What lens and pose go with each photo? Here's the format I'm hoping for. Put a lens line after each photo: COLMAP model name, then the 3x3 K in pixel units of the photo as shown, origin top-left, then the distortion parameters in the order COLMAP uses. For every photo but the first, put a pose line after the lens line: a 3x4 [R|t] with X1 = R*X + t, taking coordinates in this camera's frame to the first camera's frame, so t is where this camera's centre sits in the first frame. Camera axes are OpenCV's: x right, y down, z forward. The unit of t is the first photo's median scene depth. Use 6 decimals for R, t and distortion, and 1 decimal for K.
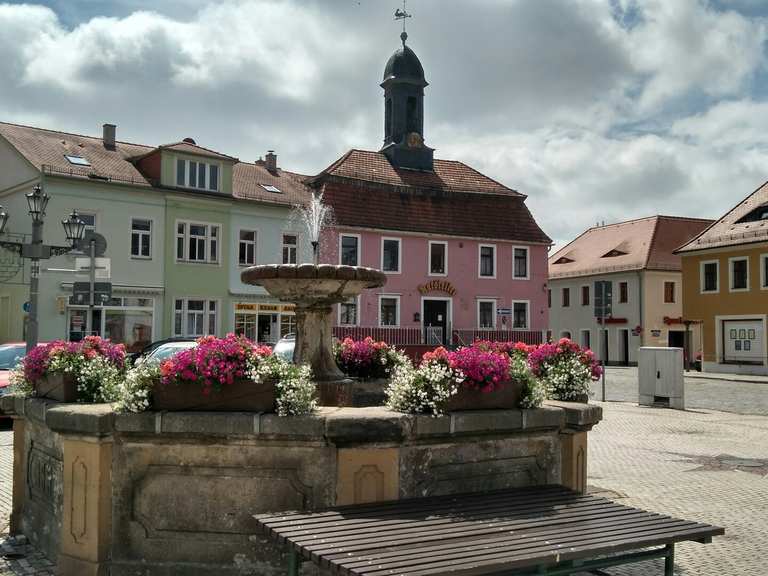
lens RADIAL K [[795.6, 0, 384.0], [0, 795.6, 288.0], [0, 0, 1]] dist [0.055695, -0.005039]
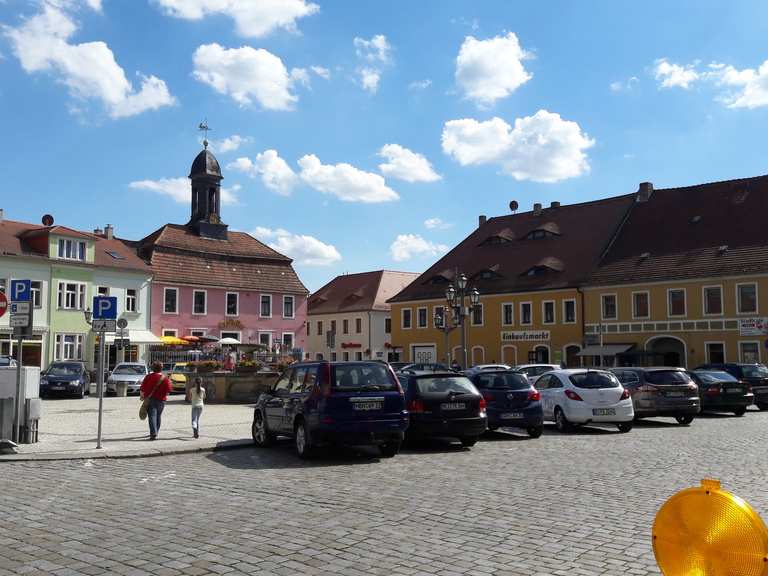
lens RADIAL K [[791.4, 0, 373.8], [0, 791.4, 302.0], [0, 0, 1]] dist [0.022508, -0.143575]
pose [[0.959452, 0.011258, 0.281646, -0.090501], [-0.009608, 0.999928, -0.007238, -0.033320], [-0.281707, 0.004239, 0.959491, -0.453083]]
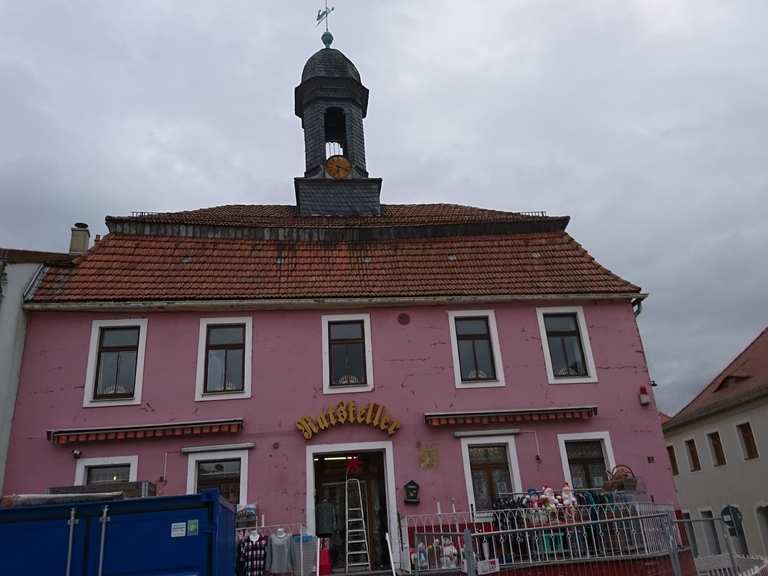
lens RADIAL K [[611.9, 0, 384.2], [0, 611.9, 301.5], [0, 0, 1]] dist [0.067446, -0.000069]
pose [[0.938470, -0.188687, -0.289259, 0.190367], [0.096494, 0.947460, -0.304974, 0.040530], [0.331606, 0.258297, 0.907370, 0.701025]]
